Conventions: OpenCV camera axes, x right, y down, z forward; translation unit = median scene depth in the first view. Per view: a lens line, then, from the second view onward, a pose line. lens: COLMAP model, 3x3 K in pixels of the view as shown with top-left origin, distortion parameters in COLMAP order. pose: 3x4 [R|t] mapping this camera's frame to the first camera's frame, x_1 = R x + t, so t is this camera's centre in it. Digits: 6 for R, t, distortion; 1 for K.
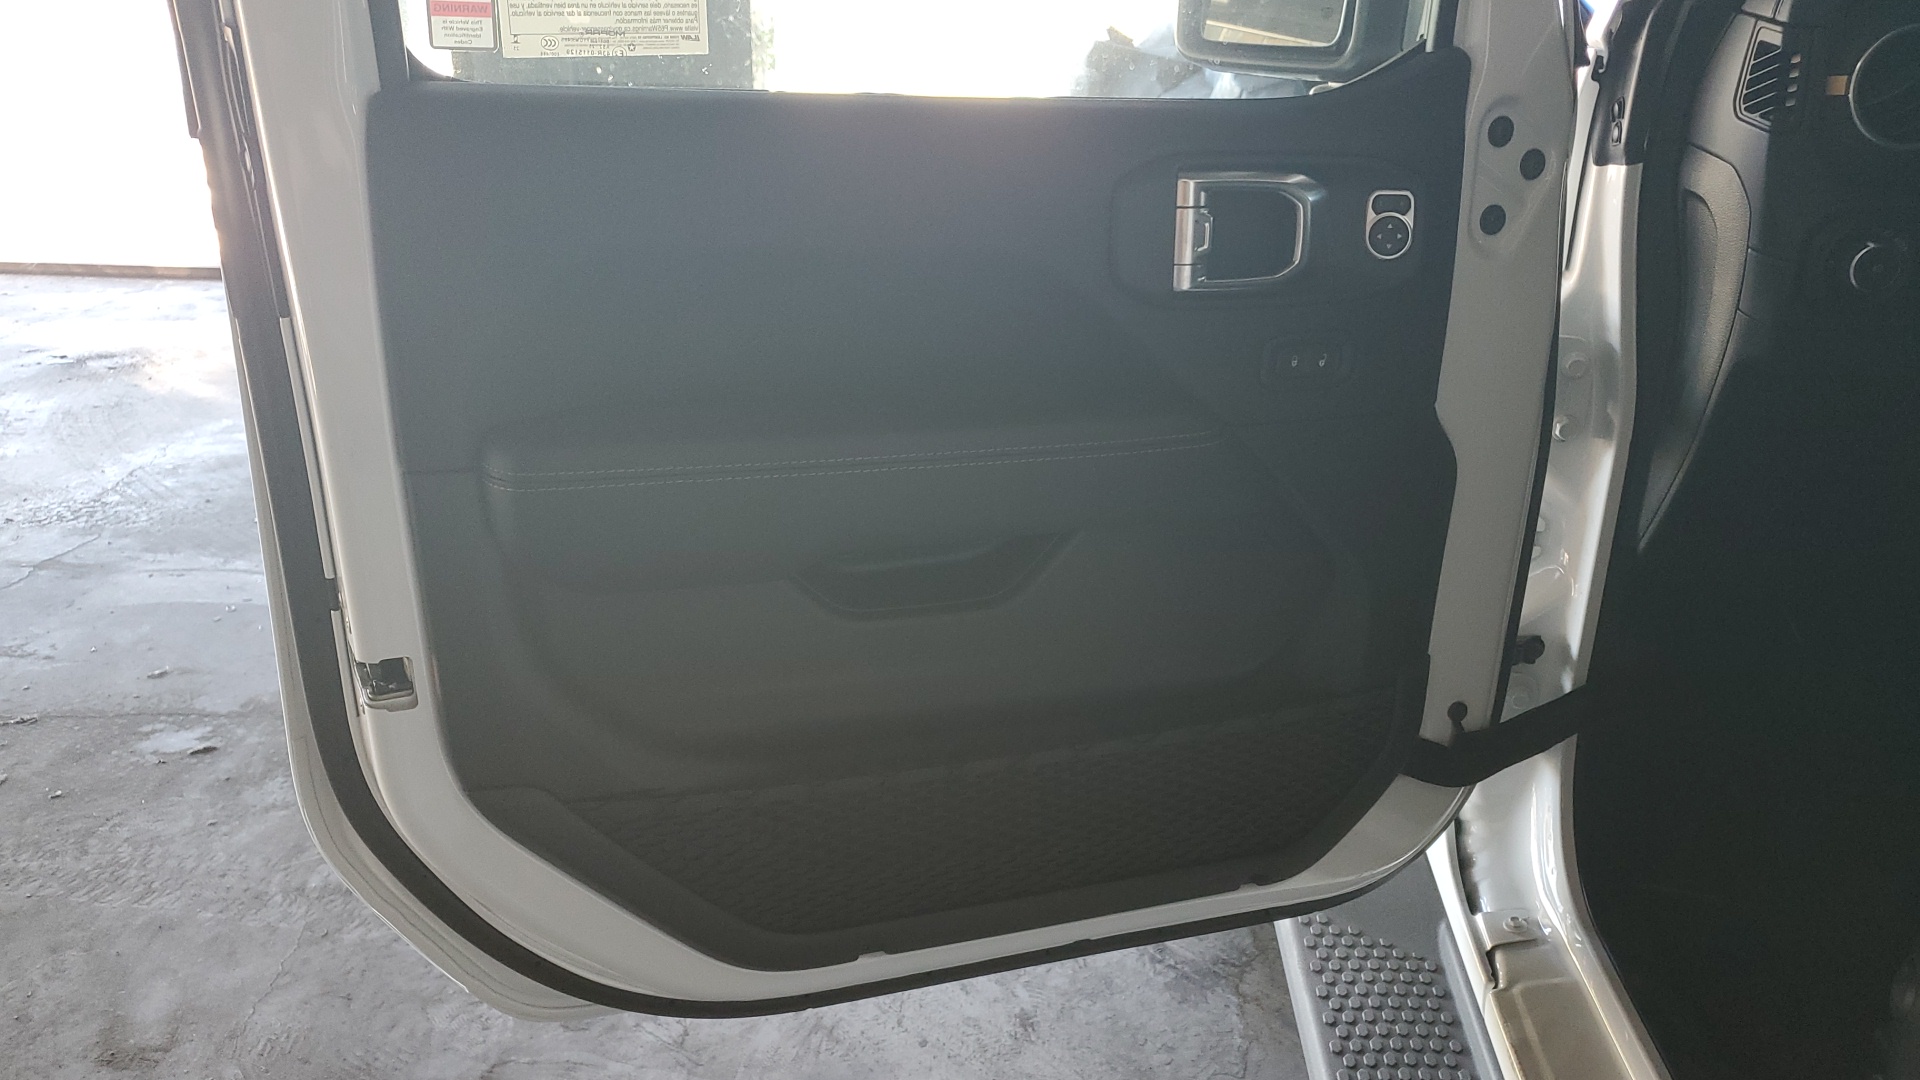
lens RADIAL K [[1550.7, 0, 988.6], [0, 1550.7, 549.9], [0, 0, 1]] dist [0.056416, -0.102049]
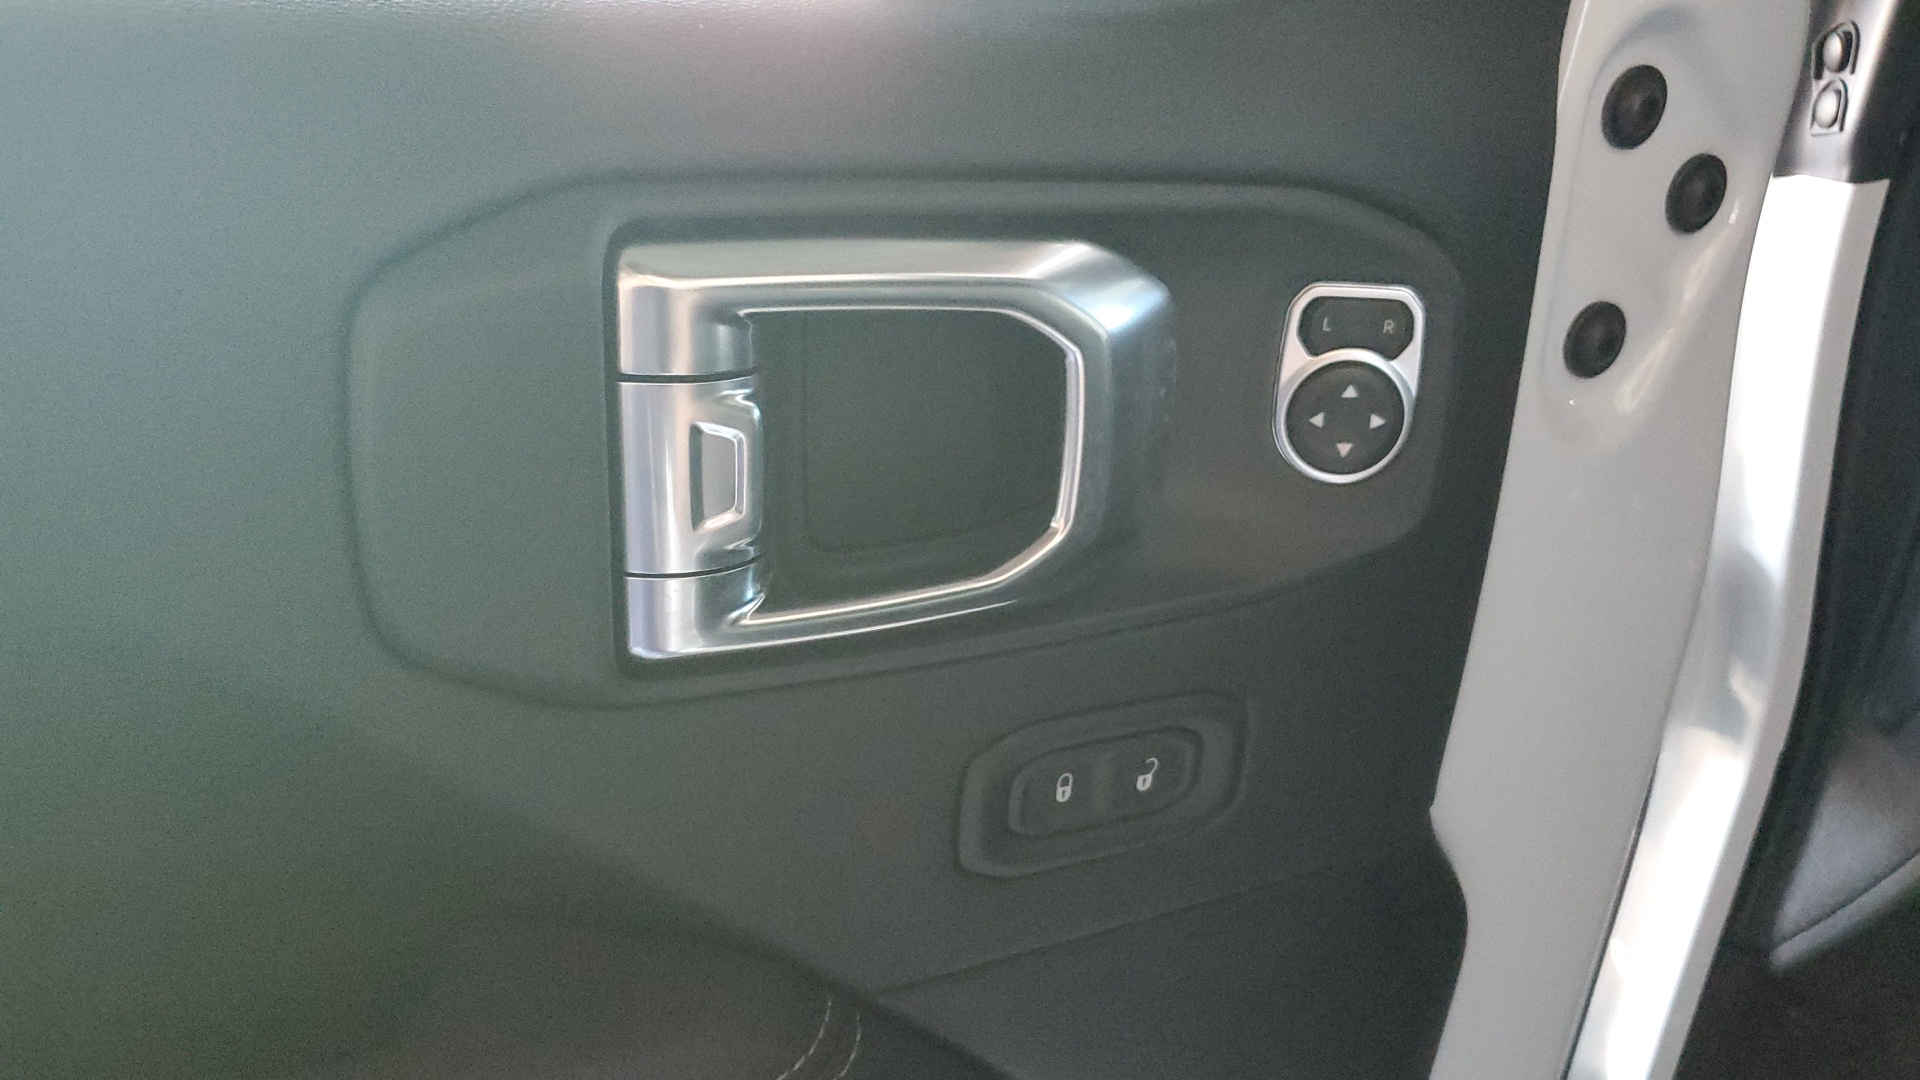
lens RADIAL K [[1511.4, 0, 960.0], [0, 1511.4, 540.0], [0, 0, 1]] dist [0.039225, -0.032647]
pose [[0.996570, 0.006821, 0.082473, 0.146453], [-0.011784, 0.998139, 0.059838, -0.193771], [-0.081911, -0.060605, 0.994795, 0.677563]]
